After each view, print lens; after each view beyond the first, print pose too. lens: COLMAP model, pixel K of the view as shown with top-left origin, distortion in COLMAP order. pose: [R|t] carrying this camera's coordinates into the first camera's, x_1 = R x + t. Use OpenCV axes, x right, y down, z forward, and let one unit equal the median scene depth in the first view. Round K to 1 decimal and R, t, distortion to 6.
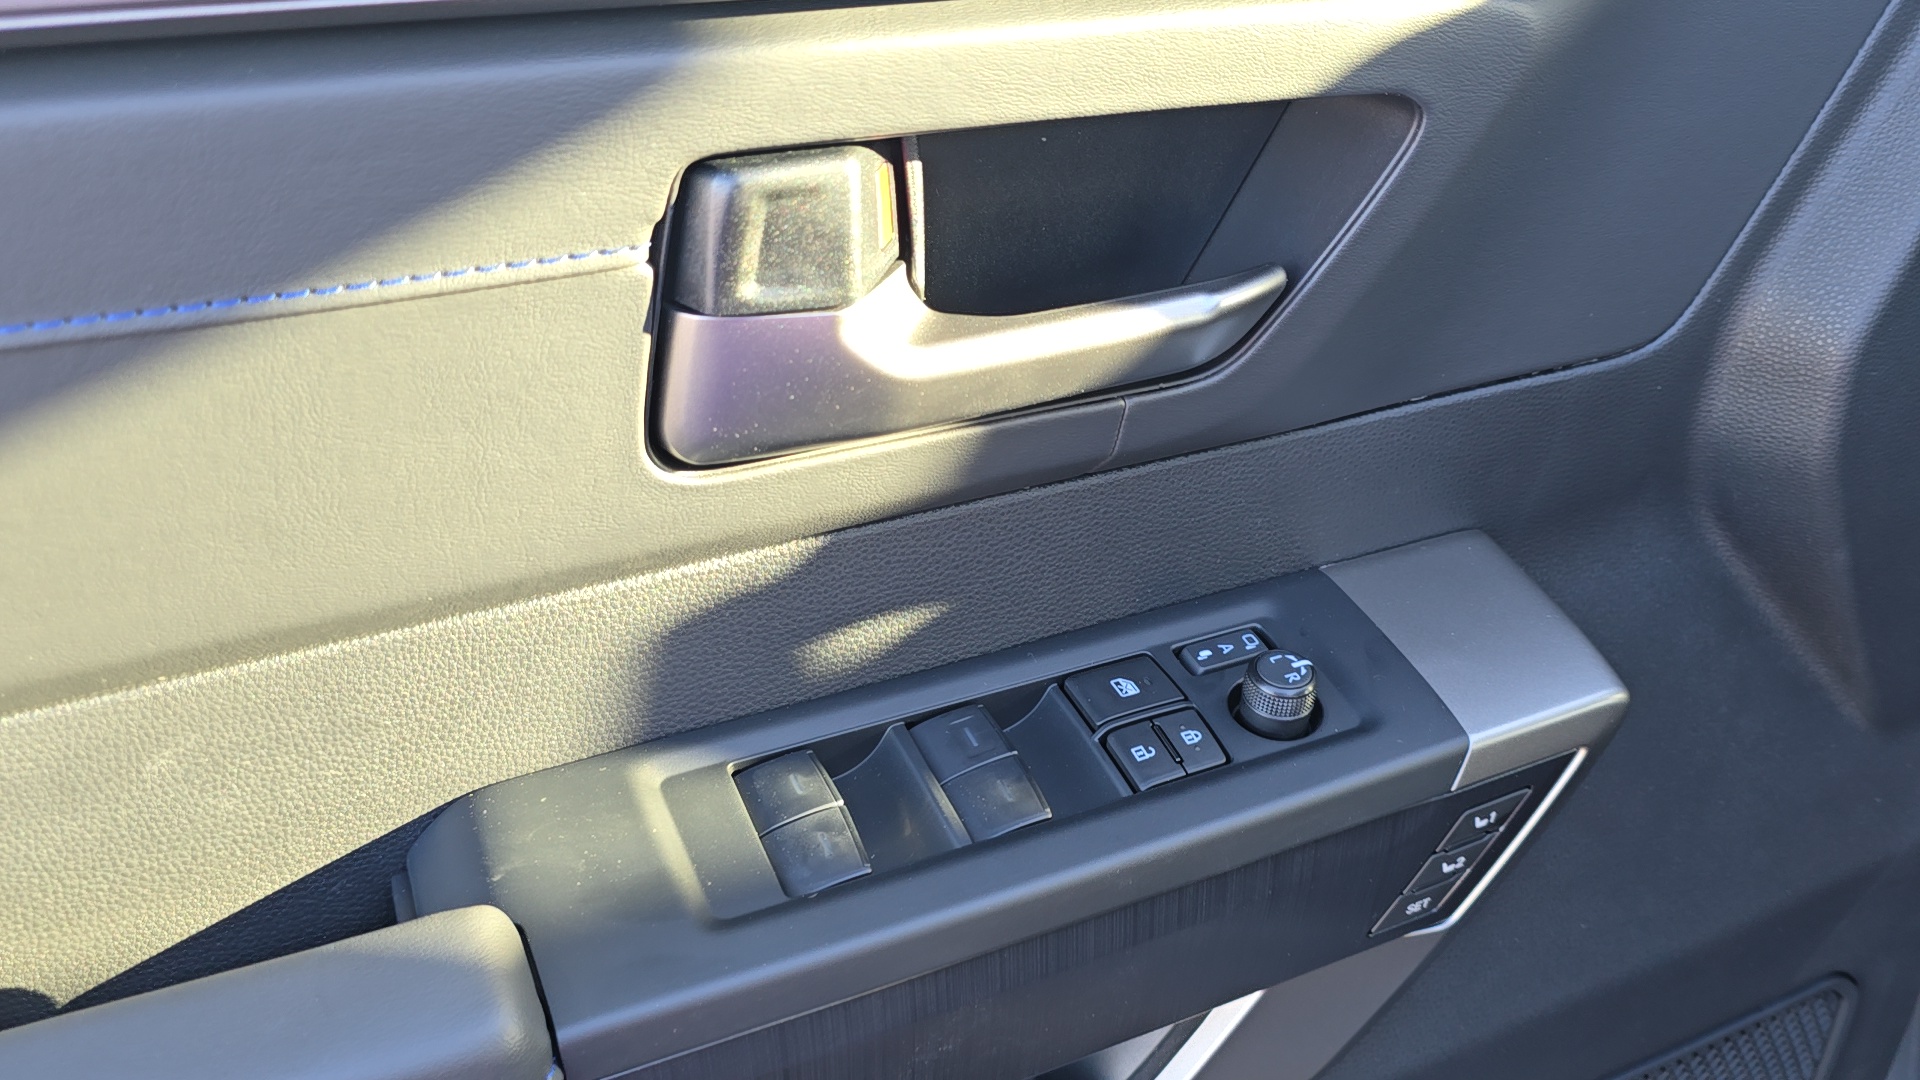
lens RADIAL K [[1632.2, 0, 952.6], [0, 1632.2, 543.4], [0, 0, 1]] dist [-0.010692, 0.022899]
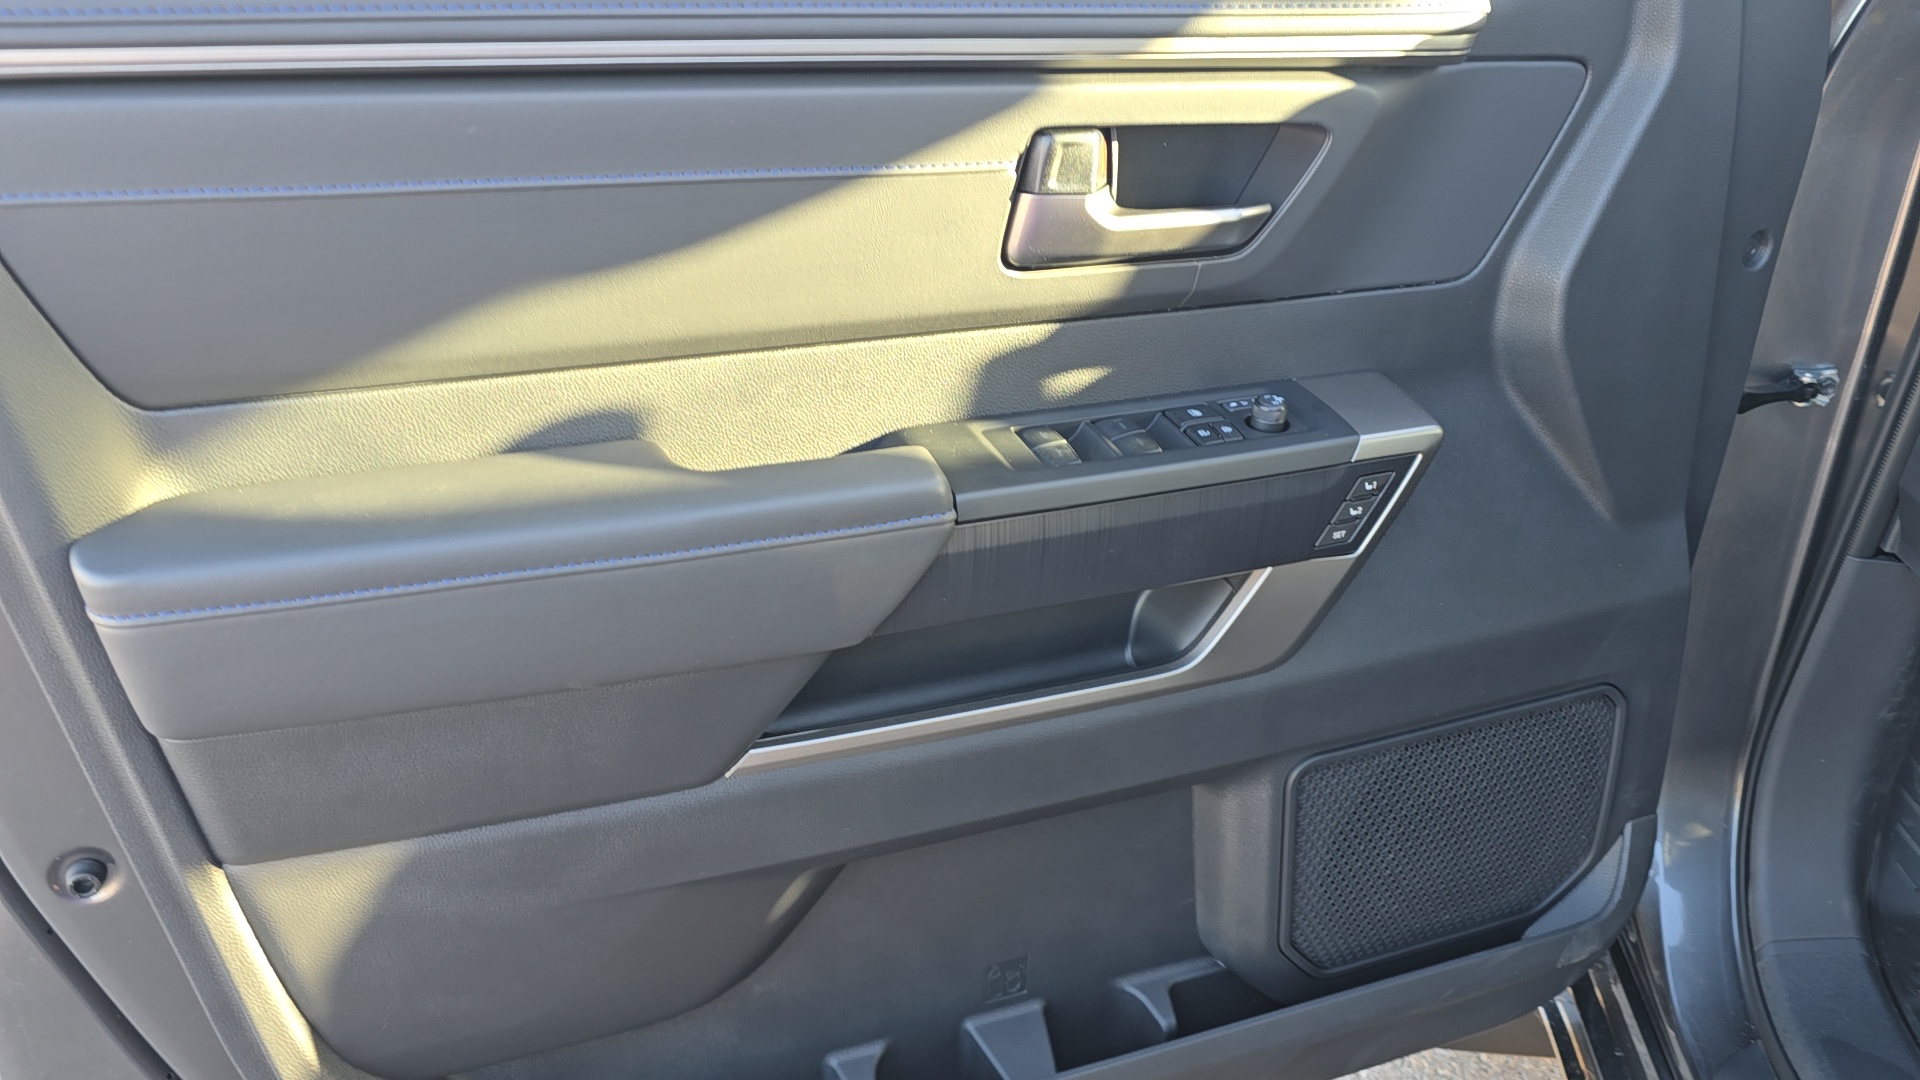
lens RADIAL K [[1632.2, 0, 968.9], [0, 1632.2, 540.7], [0, 0, 1]] dist [-0.010692, 0.022899]
pose [[0.999516, 0.028817, -0.011731, -0.173323], [-0.029996, 0.992639, -0.117334, 0.570392], [0.008263, 0.117629, 0.993023, -1.181649]]
